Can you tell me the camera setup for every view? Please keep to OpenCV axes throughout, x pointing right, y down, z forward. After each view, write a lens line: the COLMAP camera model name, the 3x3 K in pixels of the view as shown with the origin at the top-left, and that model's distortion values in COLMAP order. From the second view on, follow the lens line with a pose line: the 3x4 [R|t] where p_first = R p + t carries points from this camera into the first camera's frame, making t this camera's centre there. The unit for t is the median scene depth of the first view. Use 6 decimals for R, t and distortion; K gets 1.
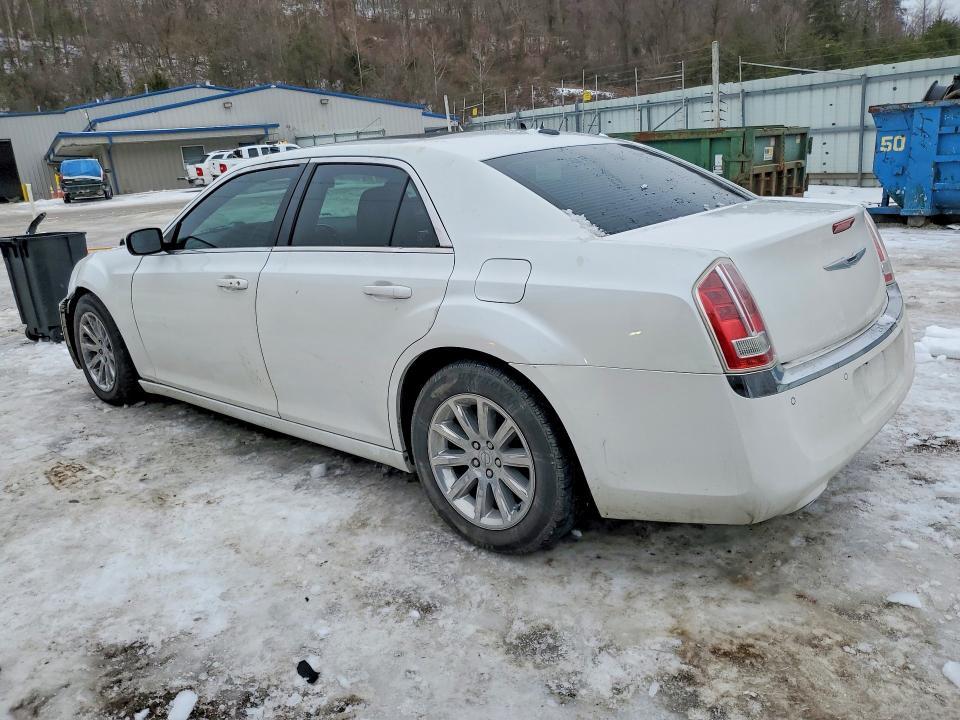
lens RADIAL K [[824.8, 0, 484.4], [0, 824.8, 357.1], [0, 0, 1]] dist [0.004241, 0.015154]
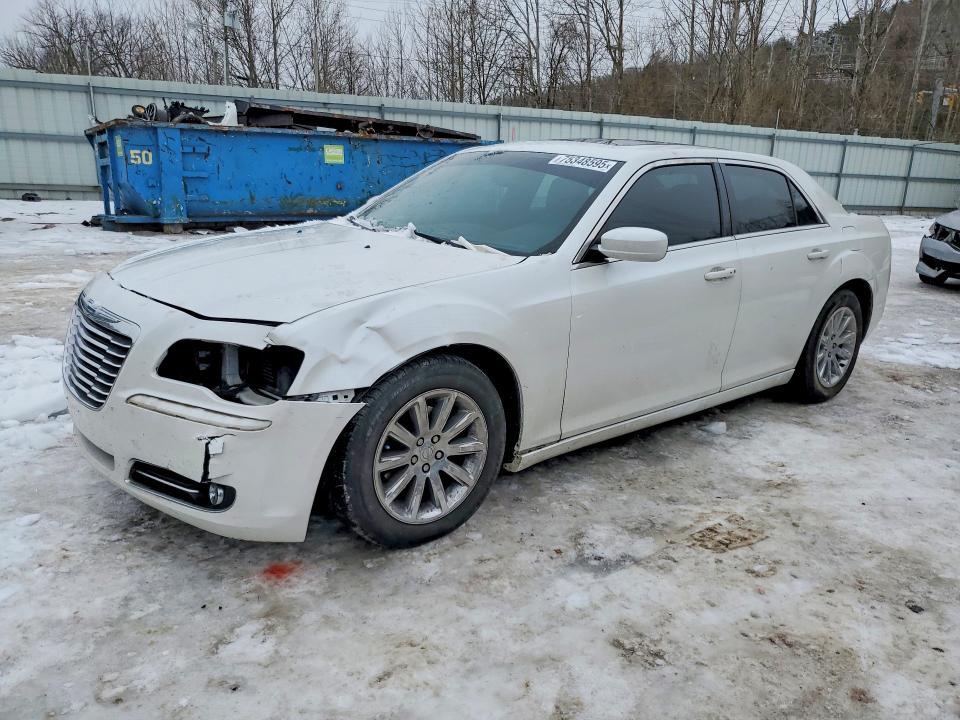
lens RADIAL K [[824.8, 0, 485.1], [0, 824.8, 365.7], [0, 0, 1]] dist [0.004241, 0.015154]
pose [[0.073706, -0.185123, 0.979947, -0.593413], [0.199858, 0.965428, 0.167348, -0.091340], [-0.977049, 0.183516, 0.108156, 0.519123]]
